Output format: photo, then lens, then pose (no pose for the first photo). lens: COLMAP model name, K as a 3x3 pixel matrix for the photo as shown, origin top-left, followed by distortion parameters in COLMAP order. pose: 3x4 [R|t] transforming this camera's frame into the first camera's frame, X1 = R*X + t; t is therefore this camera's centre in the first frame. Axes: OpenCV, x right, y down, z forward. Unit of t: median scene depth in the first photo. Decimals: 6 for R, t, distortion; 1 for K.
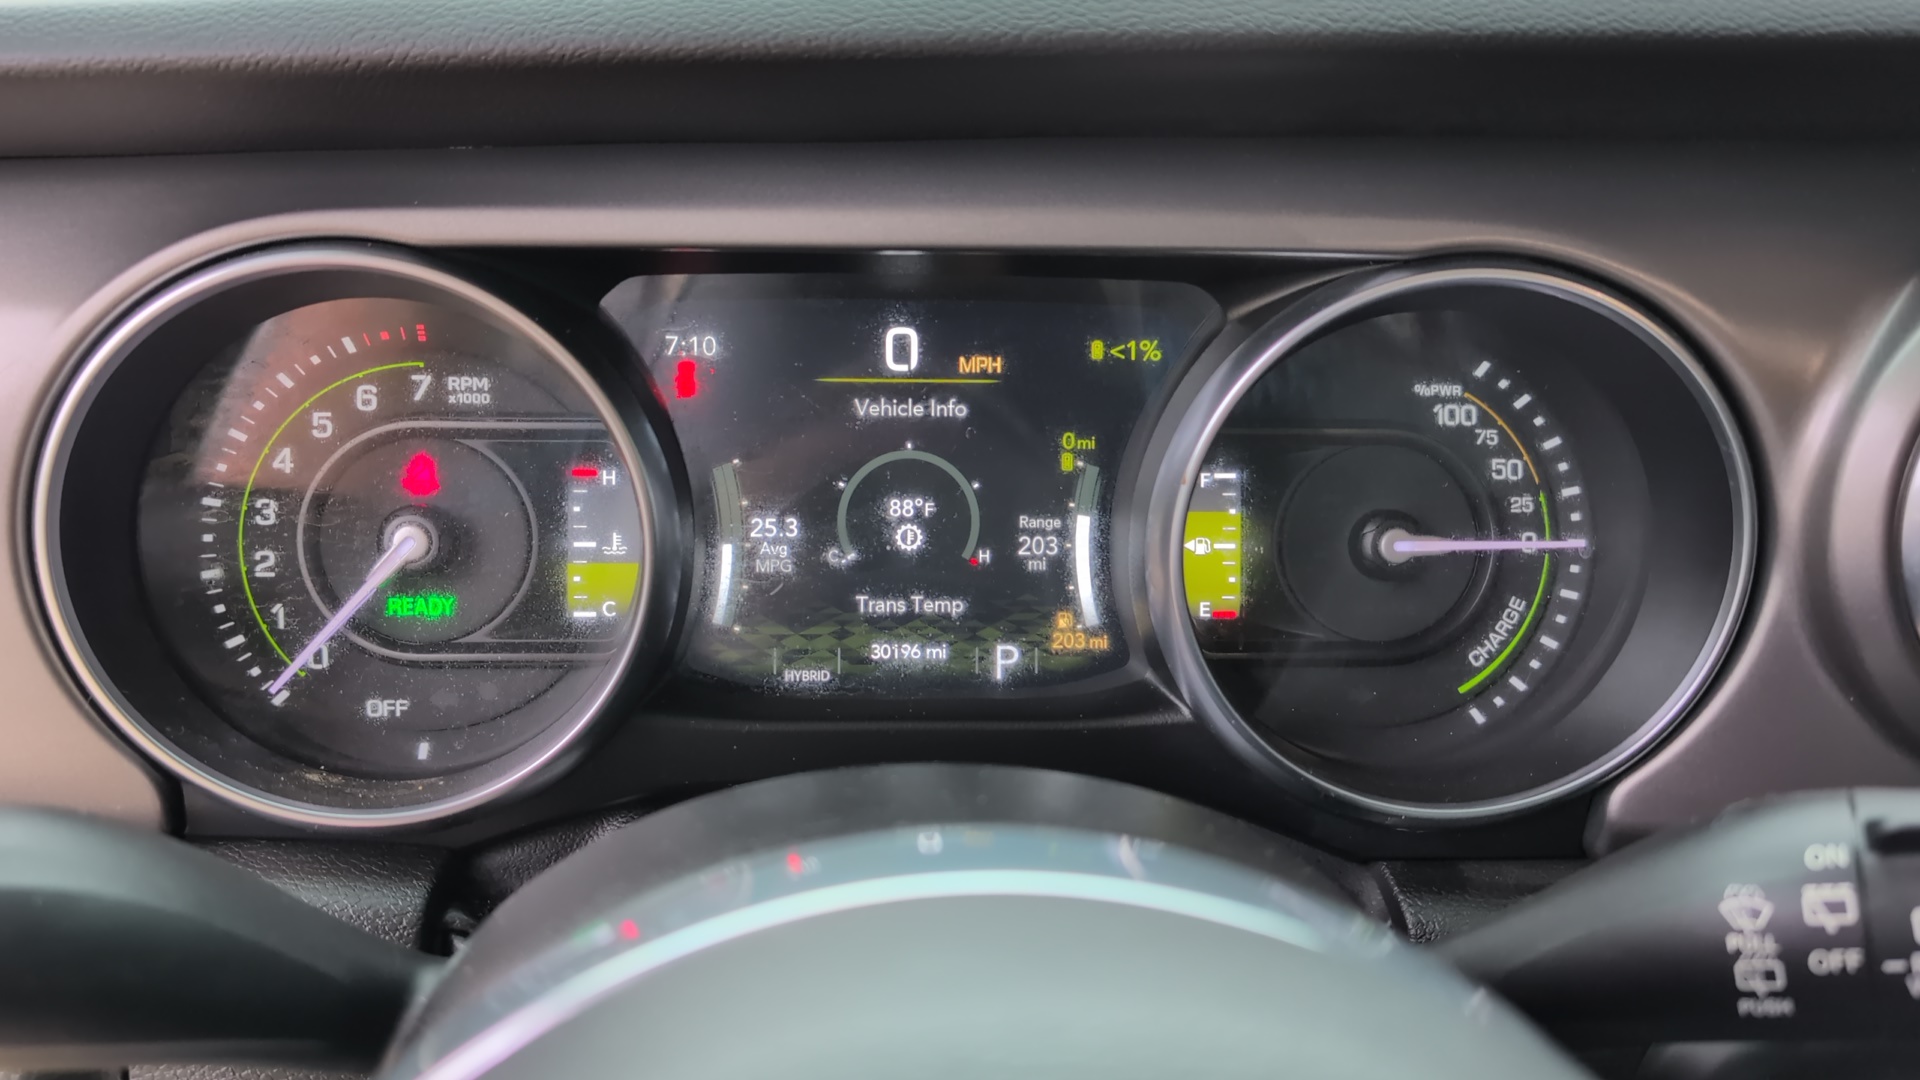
lens RADIAL K [[1571.1, 0, 960.0], [0, 1571.1, 540.0], [0, 0, 1]] dist [0.110674, -0.313657]
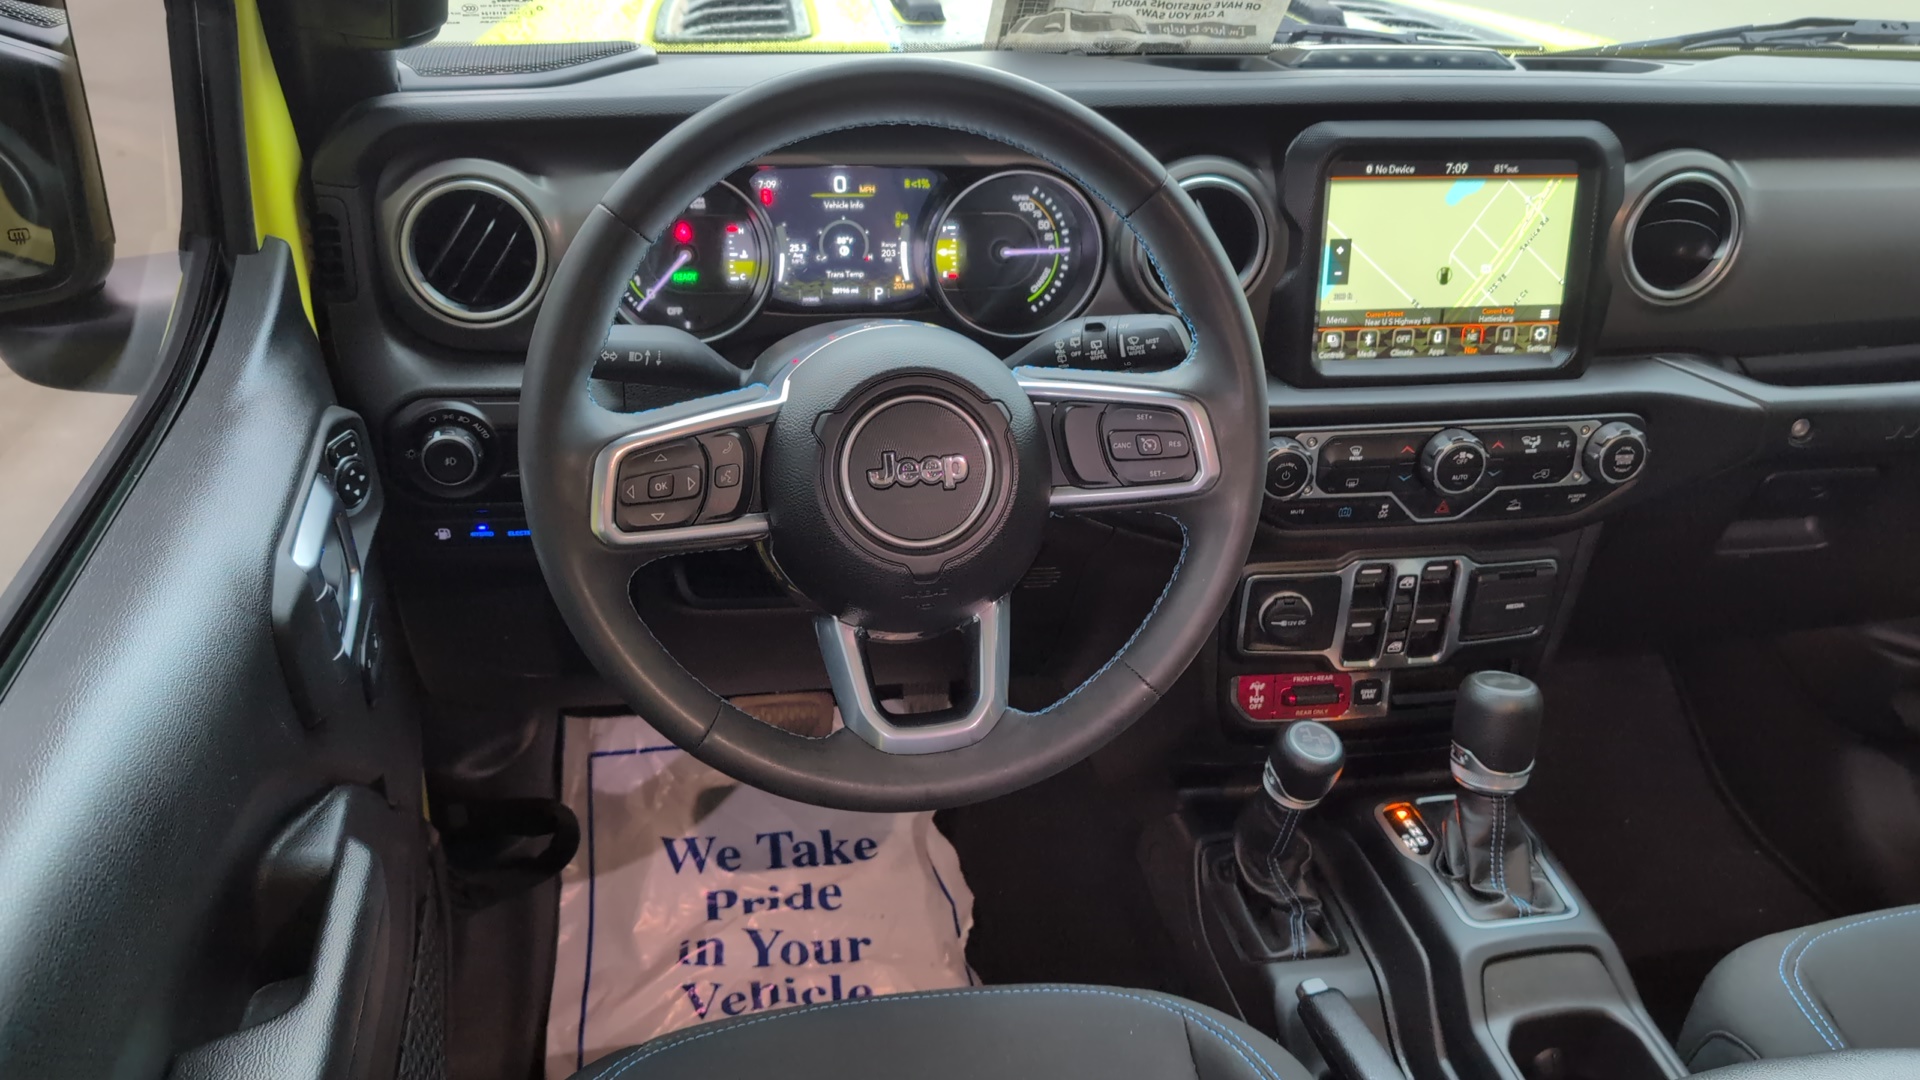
lens RADIAL K [[1611.5, 0, 955.0], [0, 1611.5, 531.7], [0, 0, 1]] dist [0.090760, -0.170998]
pose [[0.990260, -0.037365, 0.134125, -0.252313], [0.007754, 0.976622, 0.214823, -0.135927], [-0.139017, -0.211690, 0.967399, -2.050040]]
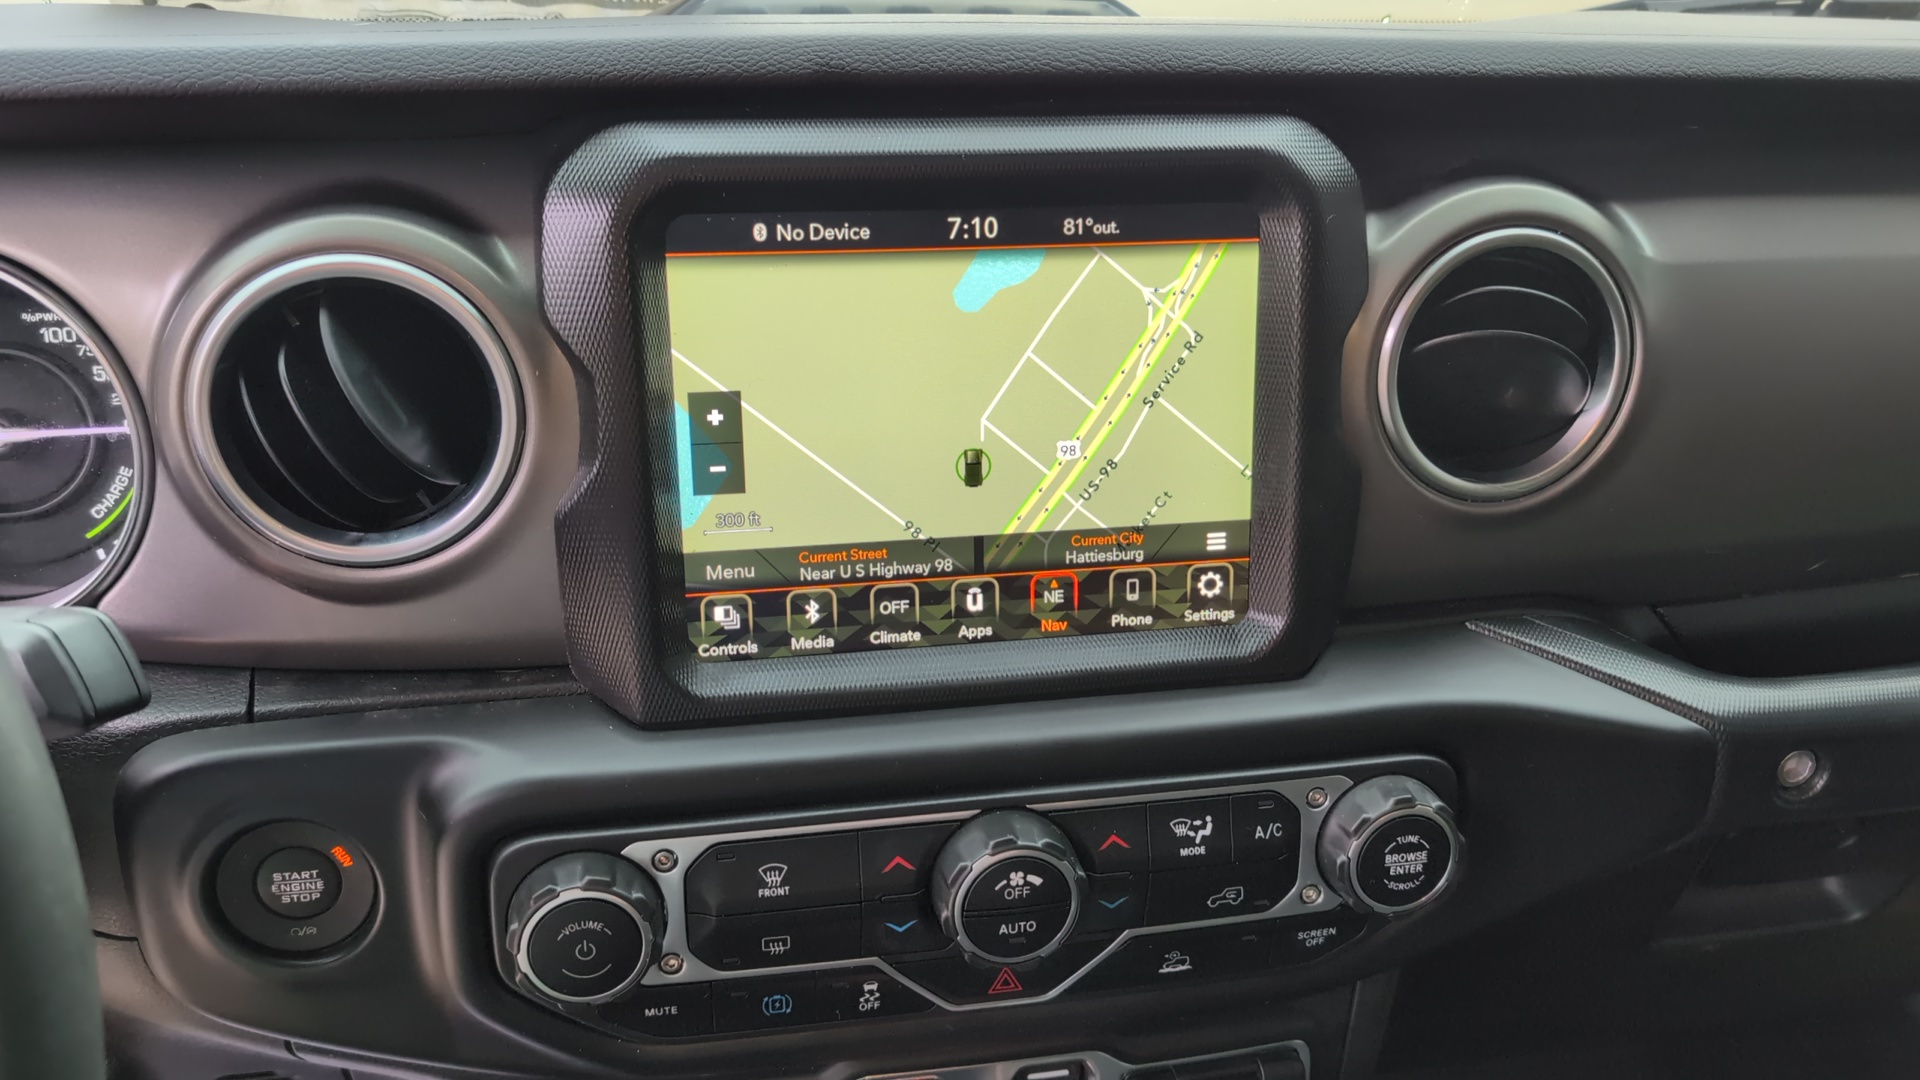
lens RADIAL K [[1611.5, 0, 955.0], [0, 1611.5, 531.7], [0, 0, 1]] dist [0.090760, -0.170998]
pose [[0.990460, -0.053221, 0.127112, 0.877623], [0.035549, 0.989870, 0.137455, -0.076122], [-0.133140, -0.131625, 0.982318, -0.483707]]
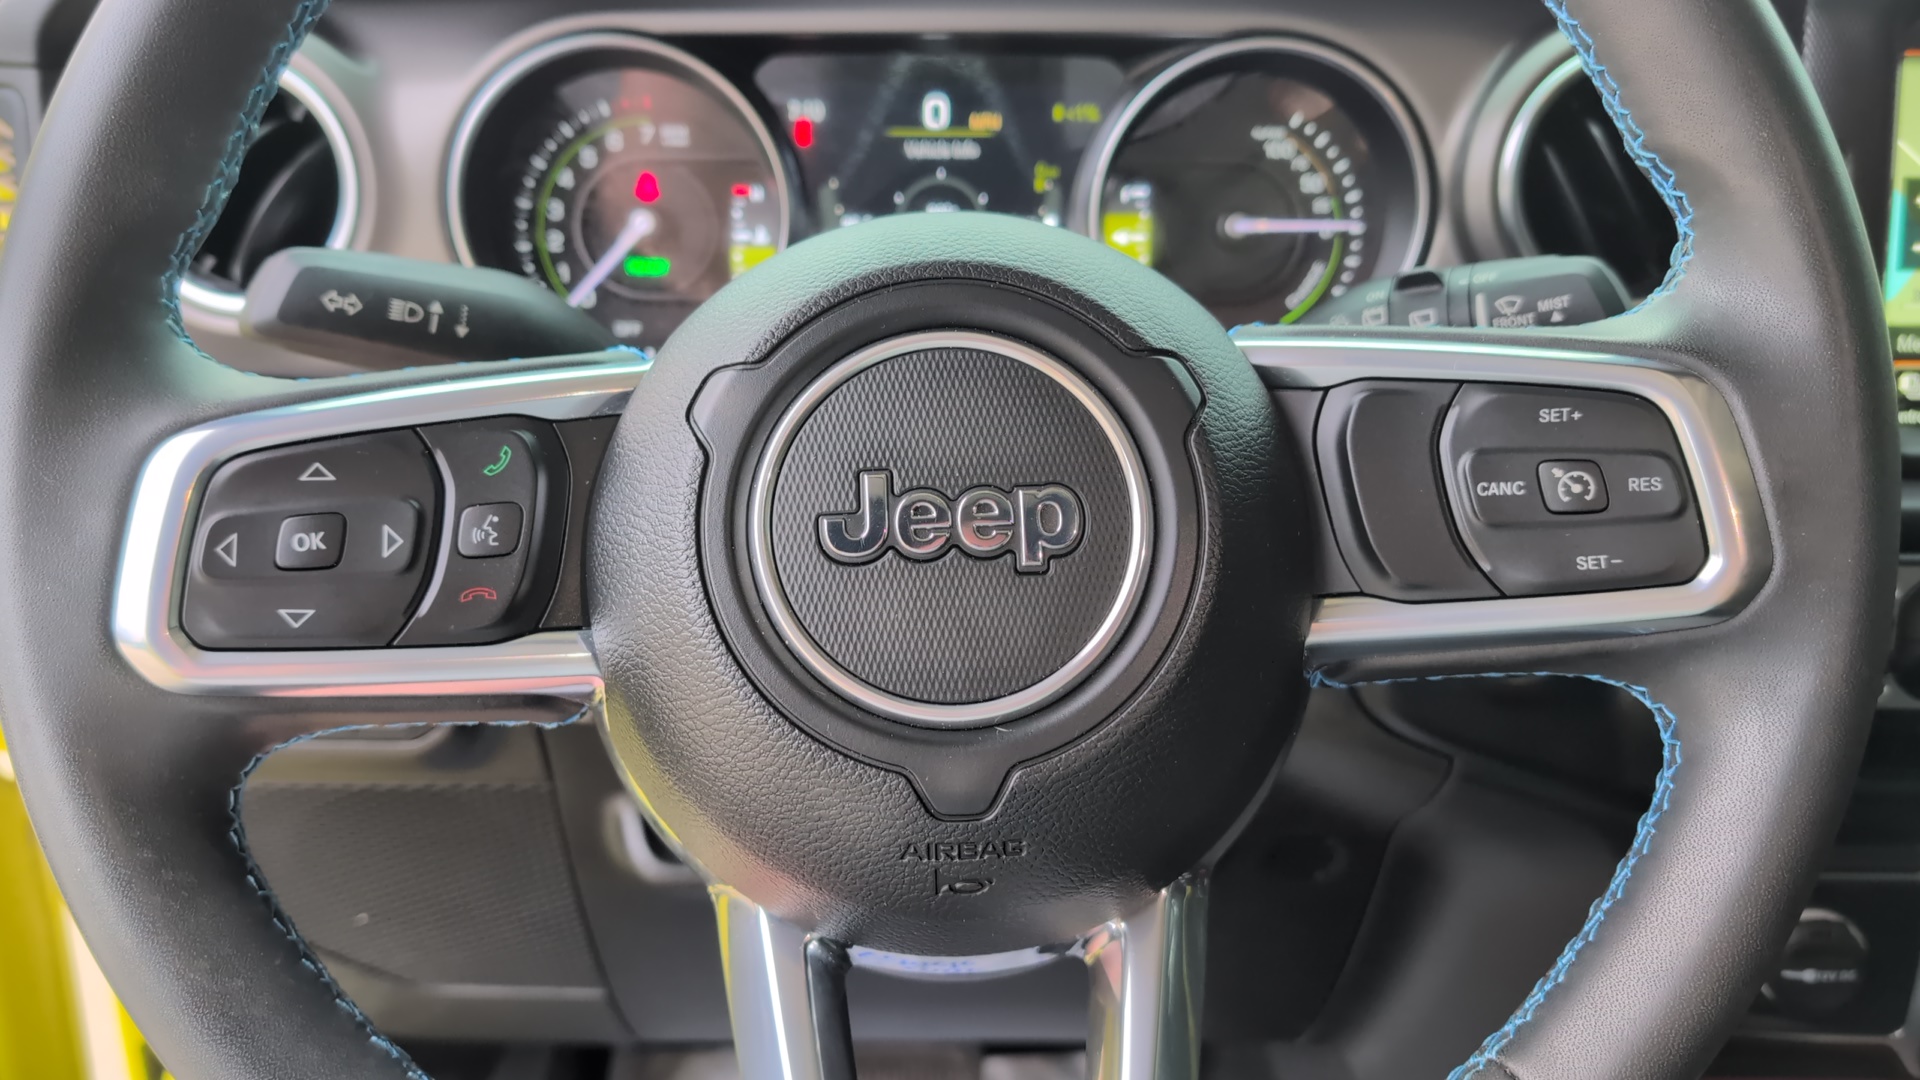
lens RADIAL K [[1611.5, 0, 955.0], [0, 1611.5, 531.7], [0, 0, 1]] dist [0.090760, -0.170998]
pose [[0.999205, -0.001222, -0.039853, 0.048017], [0.002354, 0.999595, 0.028366, 0.260738], [0.039803, -0.028437, 0.998803, -0.667351]]
